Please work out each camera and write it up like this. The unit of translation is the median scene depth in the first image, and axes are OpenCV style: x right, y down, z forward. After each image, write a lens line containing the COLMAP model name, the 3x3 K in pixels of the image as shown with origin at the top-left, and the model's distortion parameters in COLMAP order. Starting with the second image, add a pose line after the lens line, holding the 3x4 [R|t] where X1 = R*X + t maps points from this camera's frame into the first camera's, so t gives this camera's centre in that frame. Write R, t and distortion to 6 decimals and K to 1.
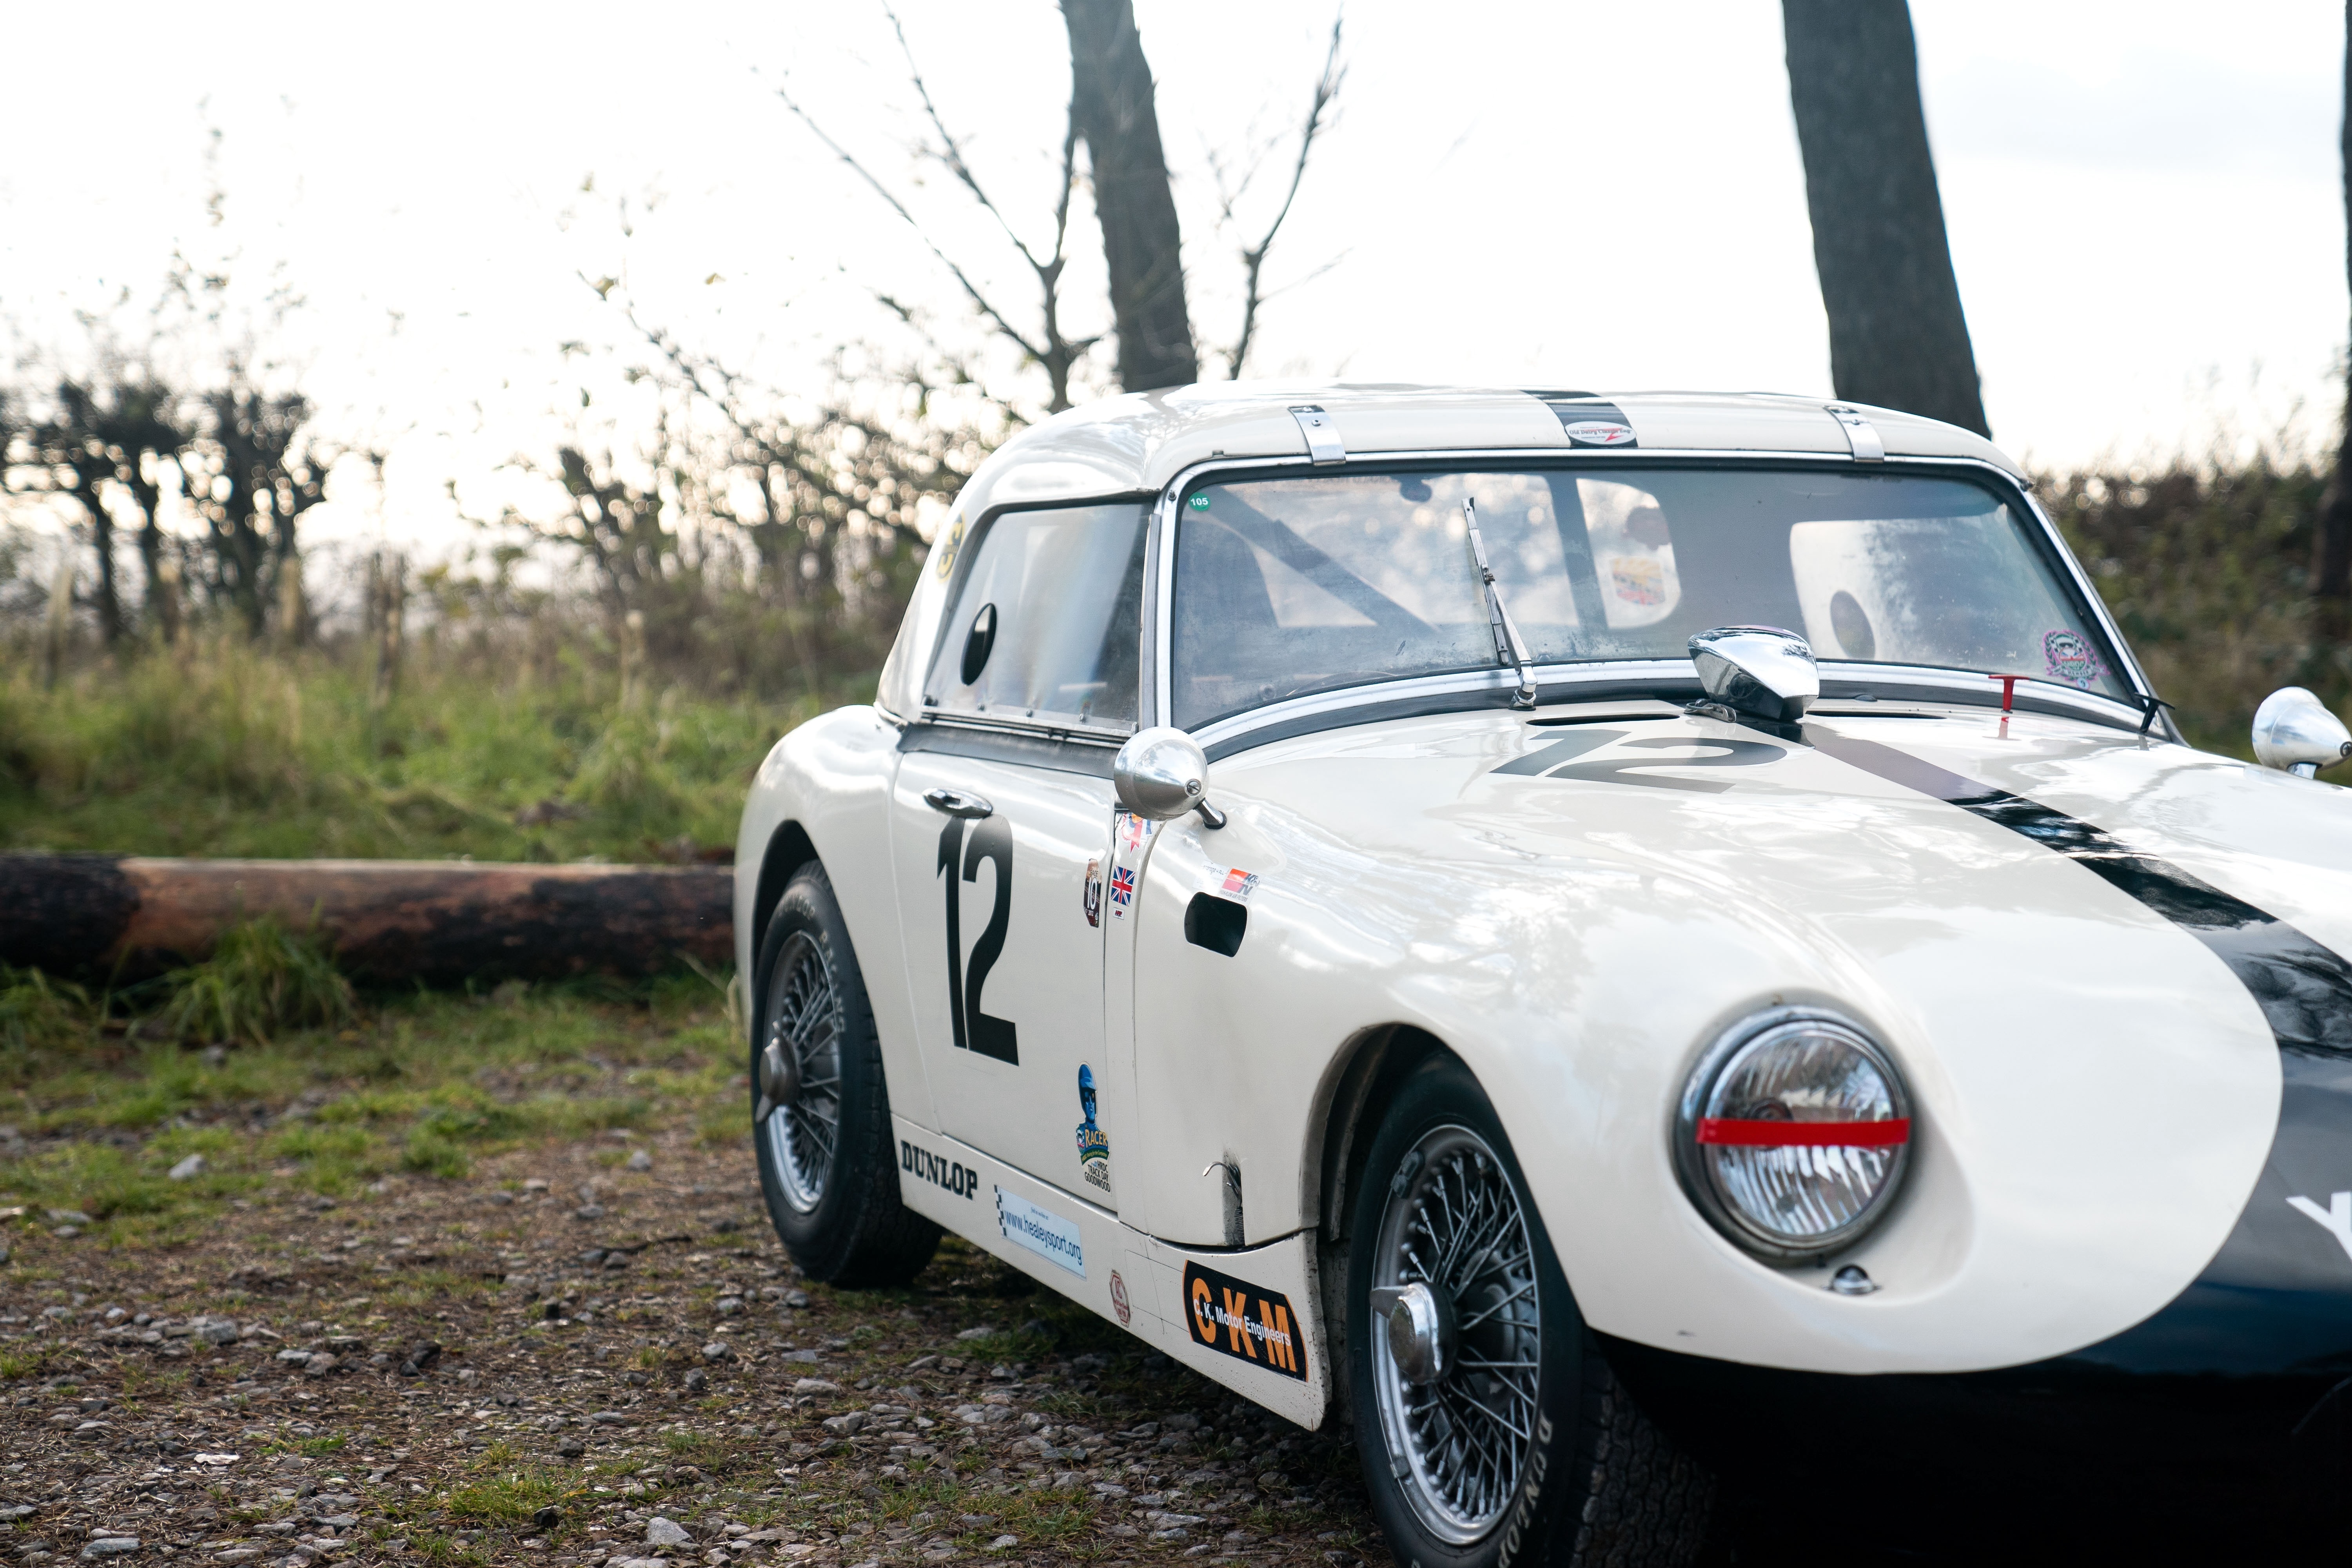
lens RADIAL K [[4746.7, 0, 1111.6], [0, 4746.7, 791.0], [0, 0, 1]] dist [0.383673, 0.338828]
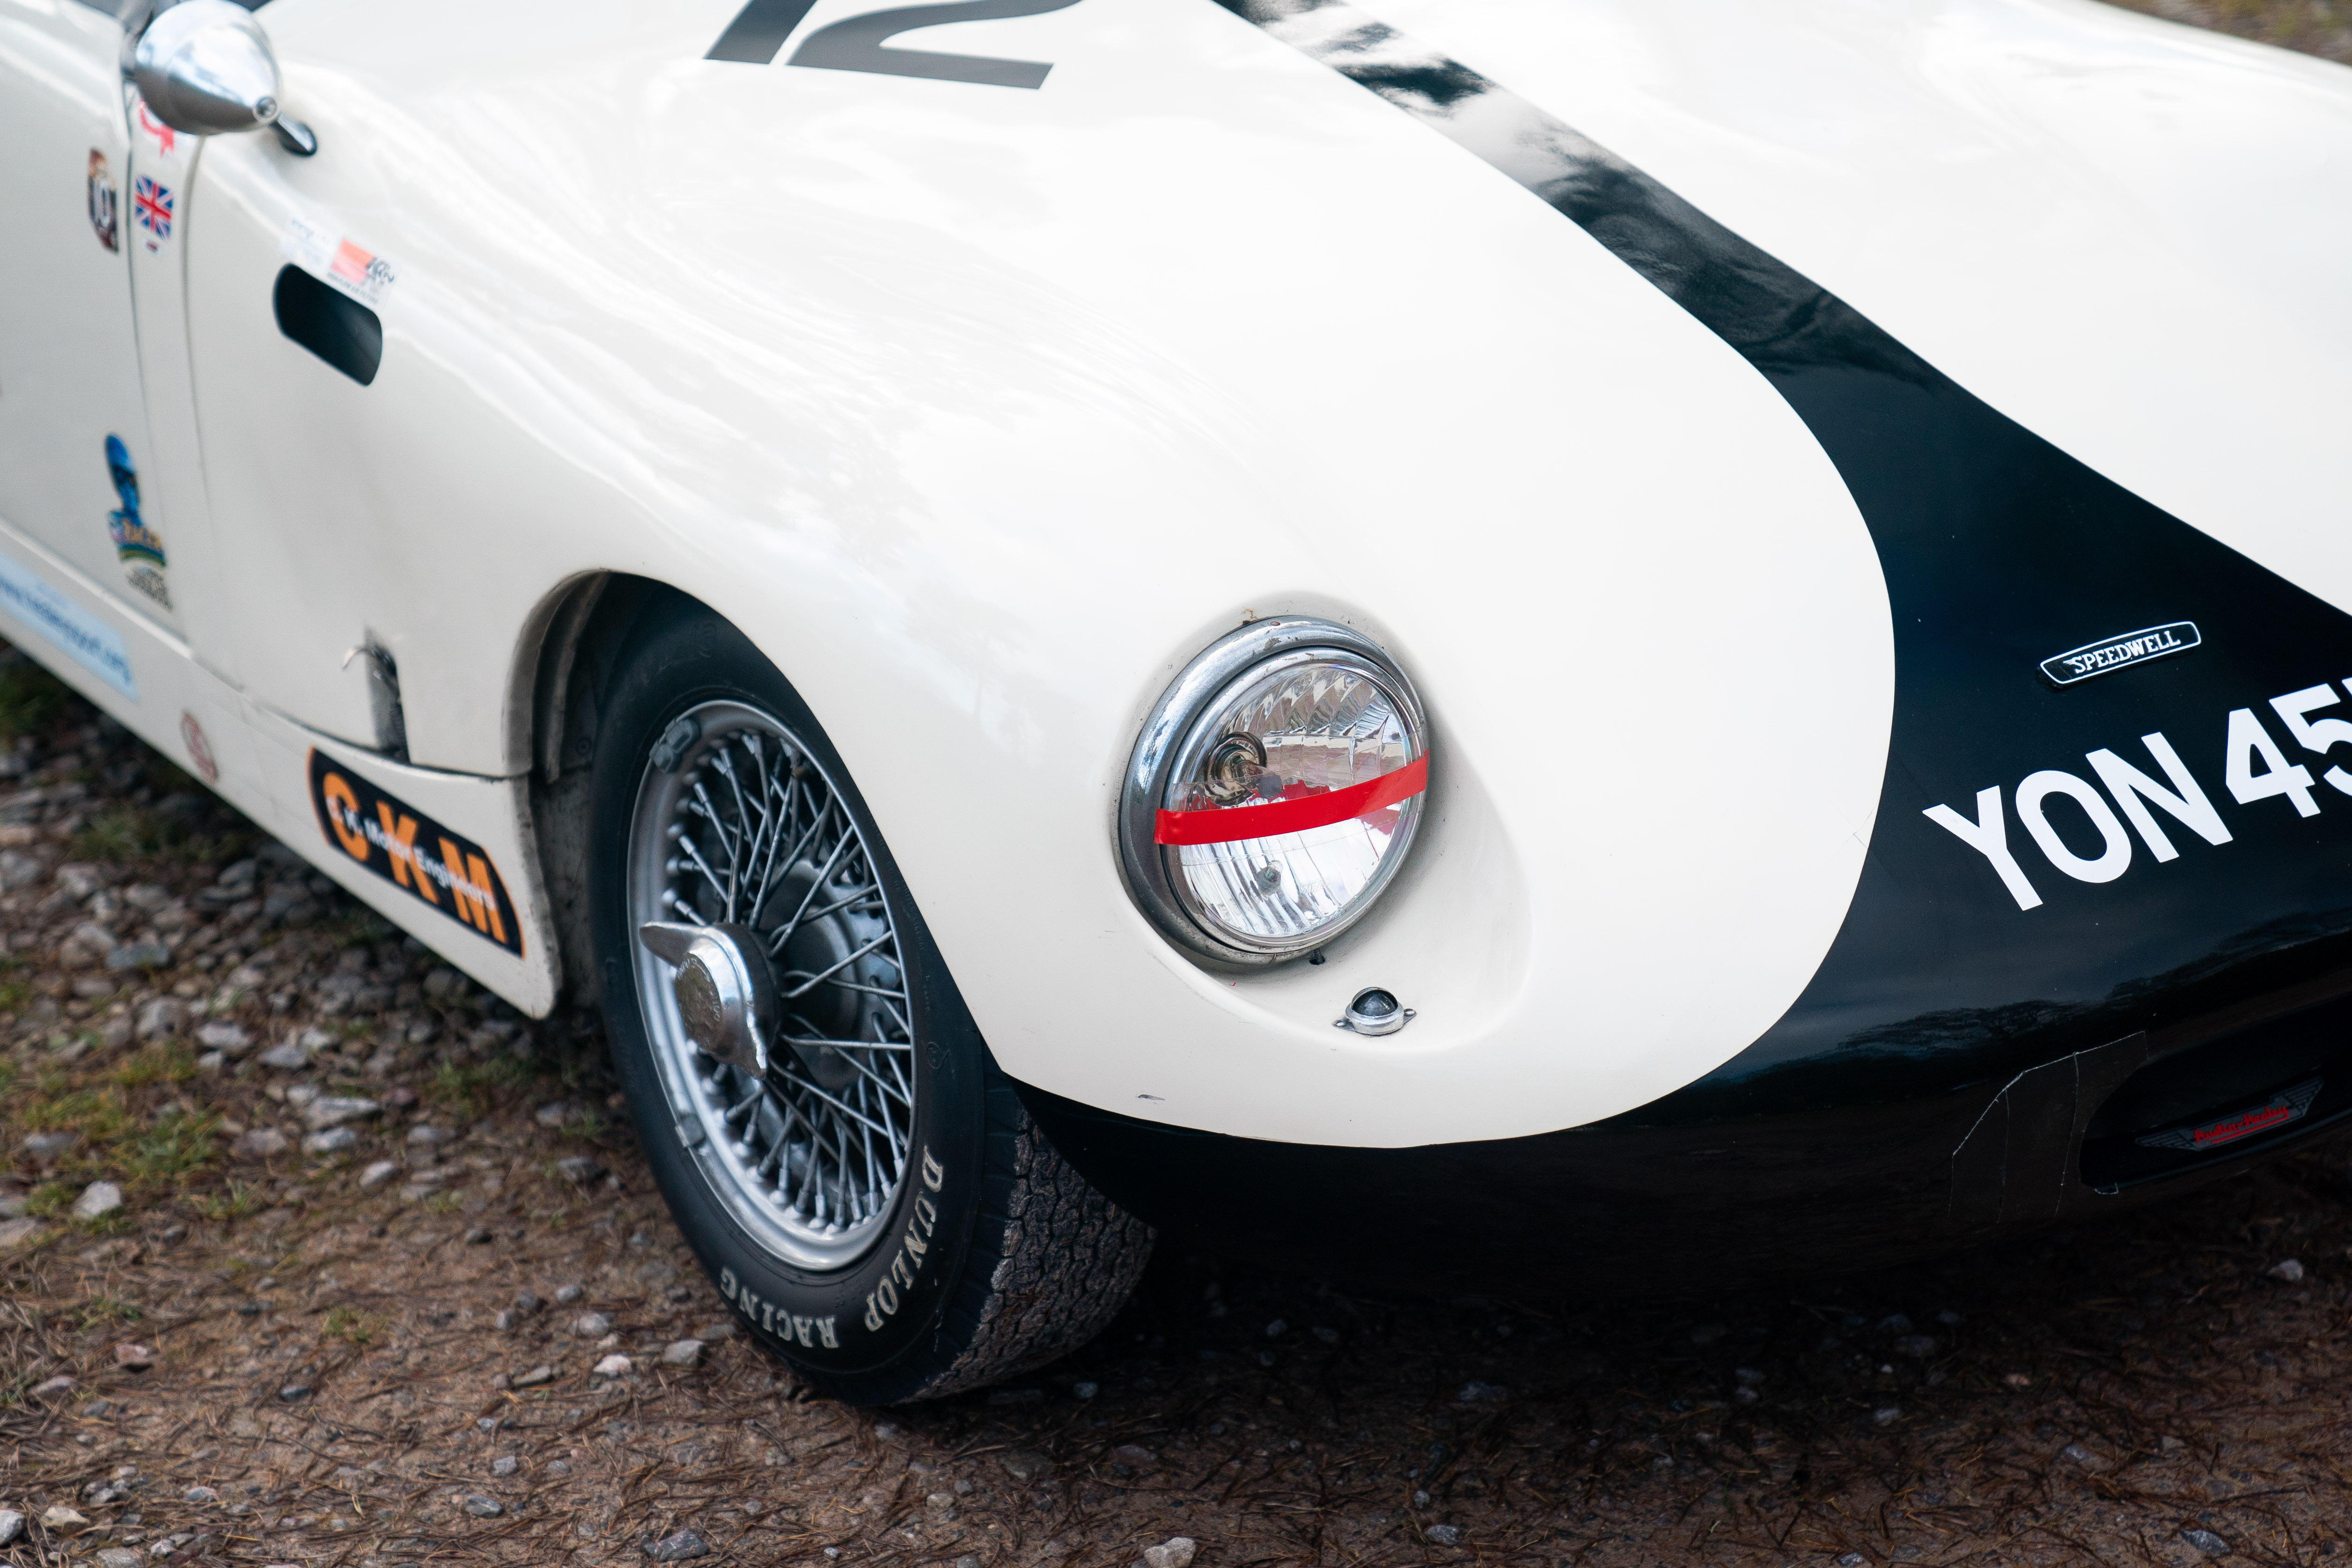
lens RADIAL K [[5575.1, 0, 1085.7], [0, 5575.1, 664.8], [0, 0, 1]] dist [0.438896, 0.313500]
pose [[0.973081, -0.110614, 0.202181, -0.042332], [0.048164, 0.955523, 0.290958, -0.159355], [-0.225372, -0.273388, 0.935129, 0.202363]]
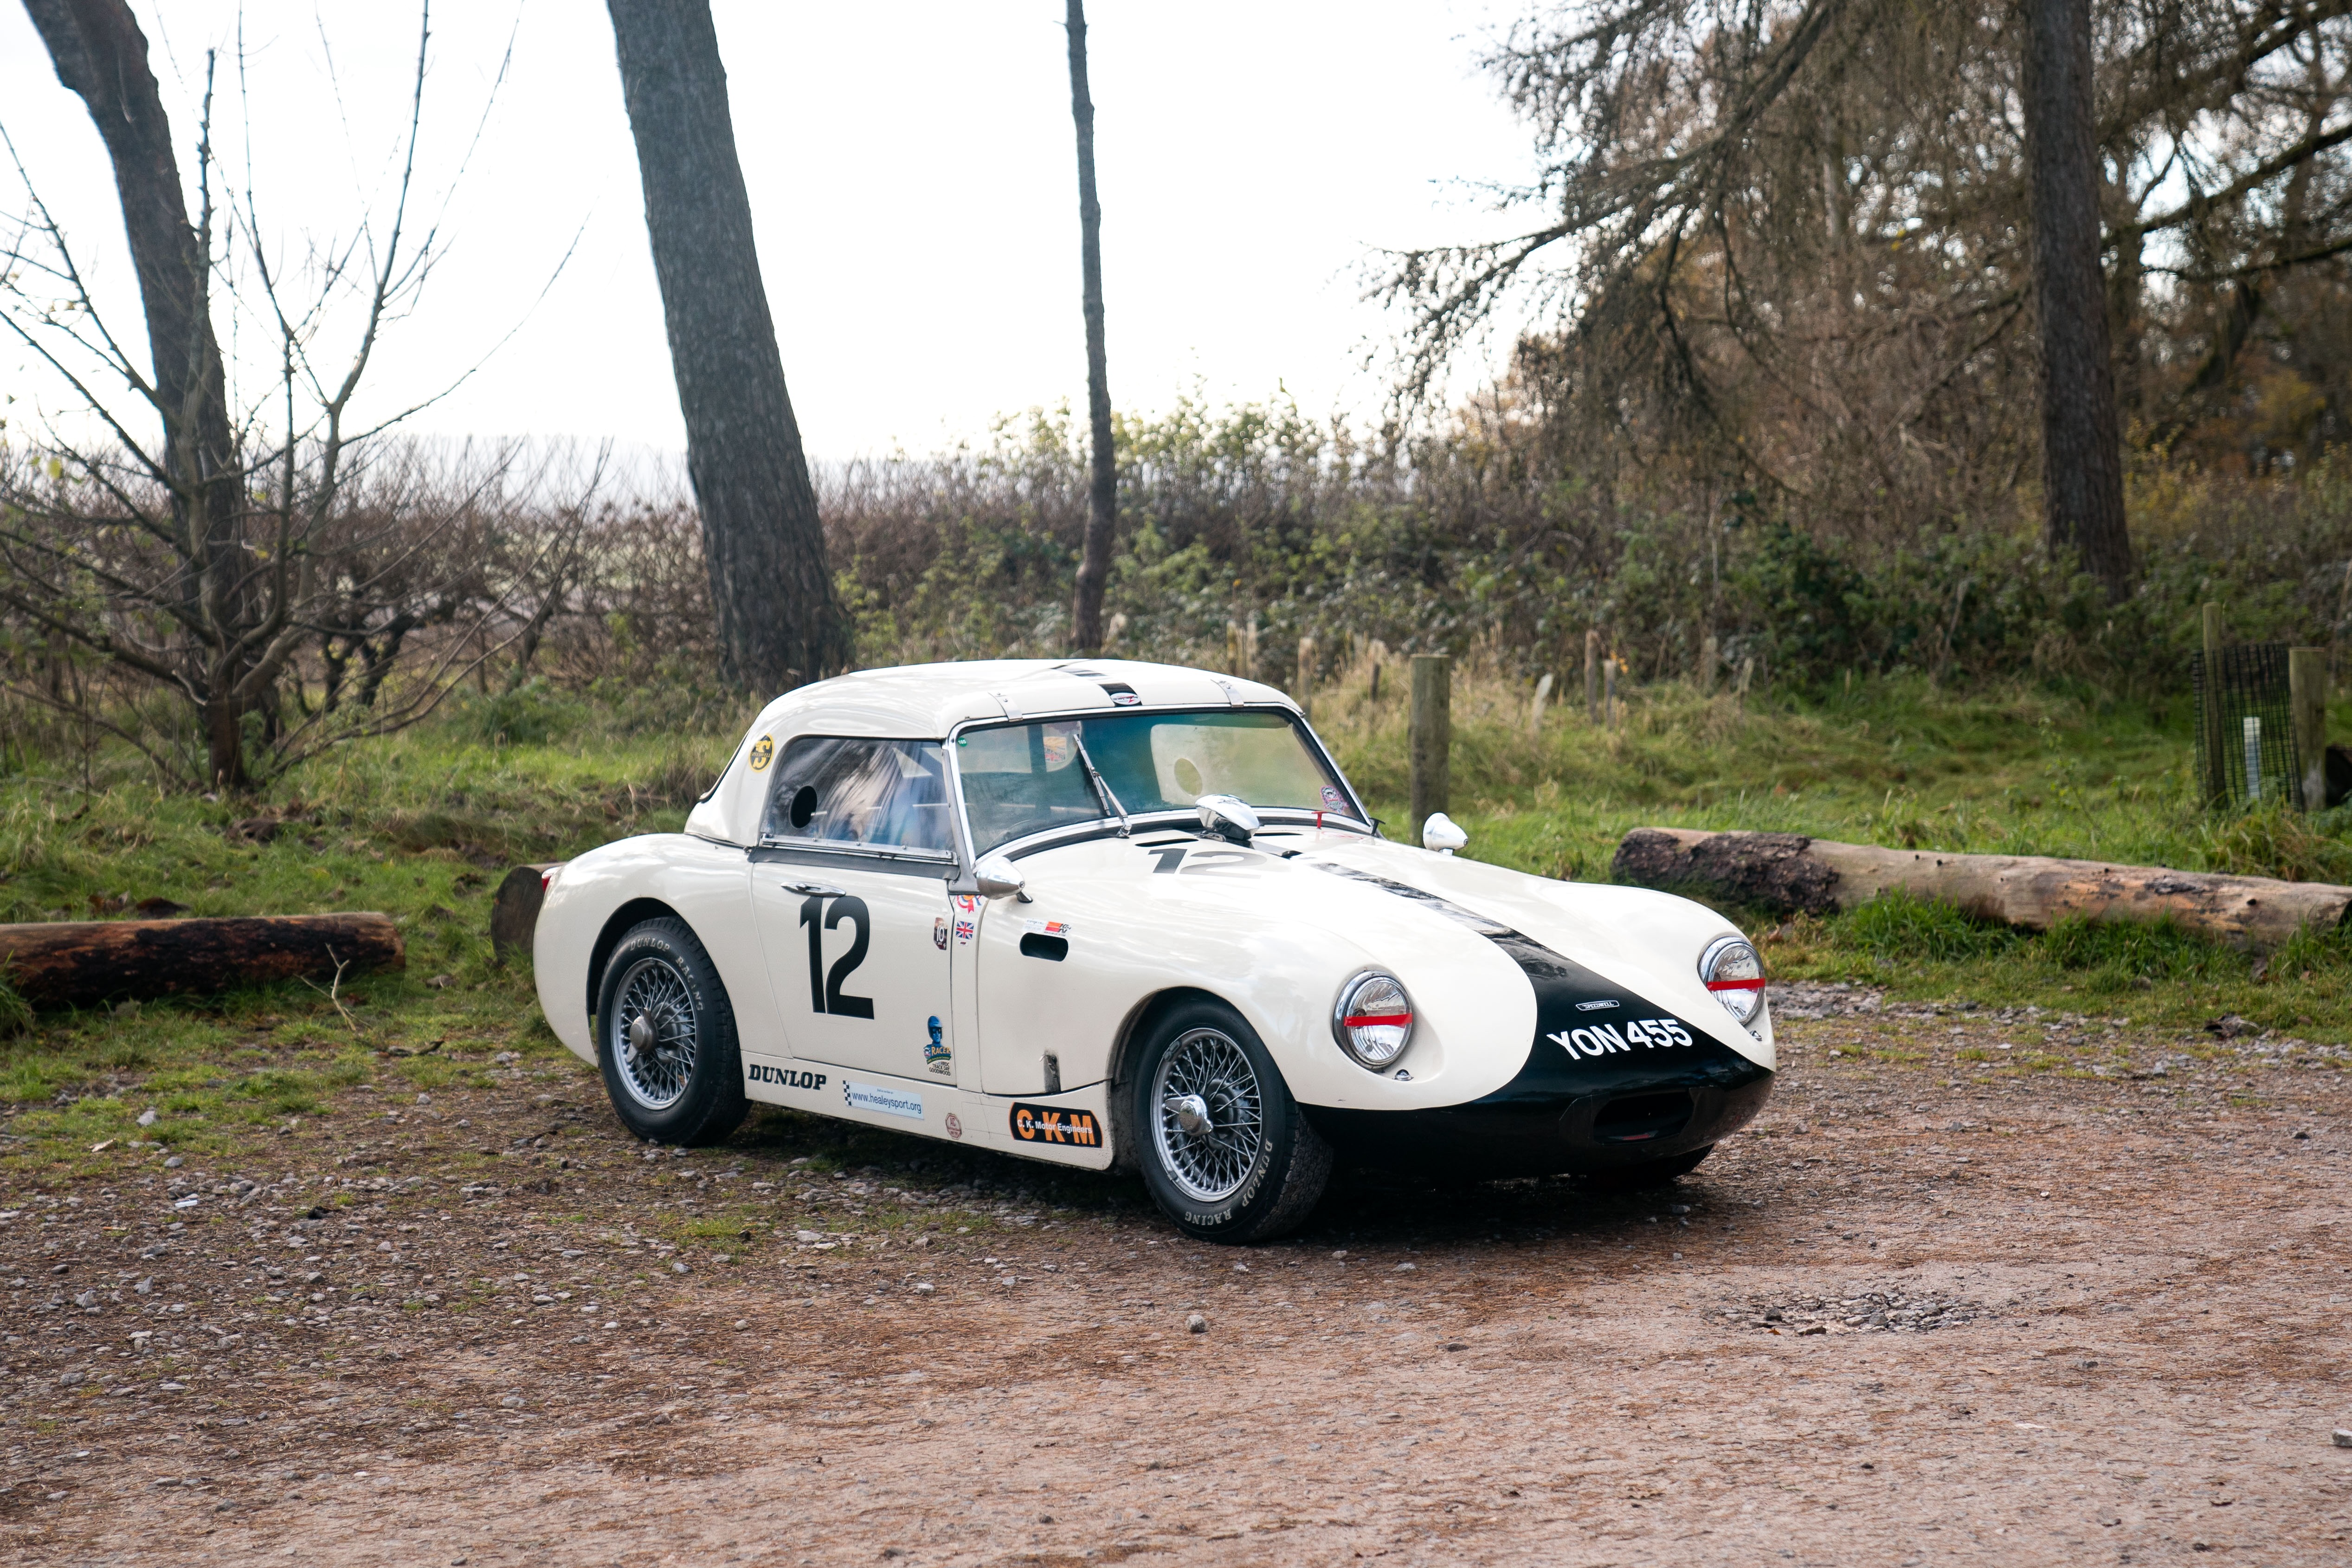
lens RADIAL K [[5840.9, 0, 1176.0], [0, 5840.9, 784.0], [0, 0, 1]] dist [0.441064, 0.379288]
pose [[0.940129, -0.033175, 0.339199, -0.853320], [0.029032, 0.999429, 0.017285, -0.094295], [-0.339579, -0.006403, 0.940556, -1.602548]]
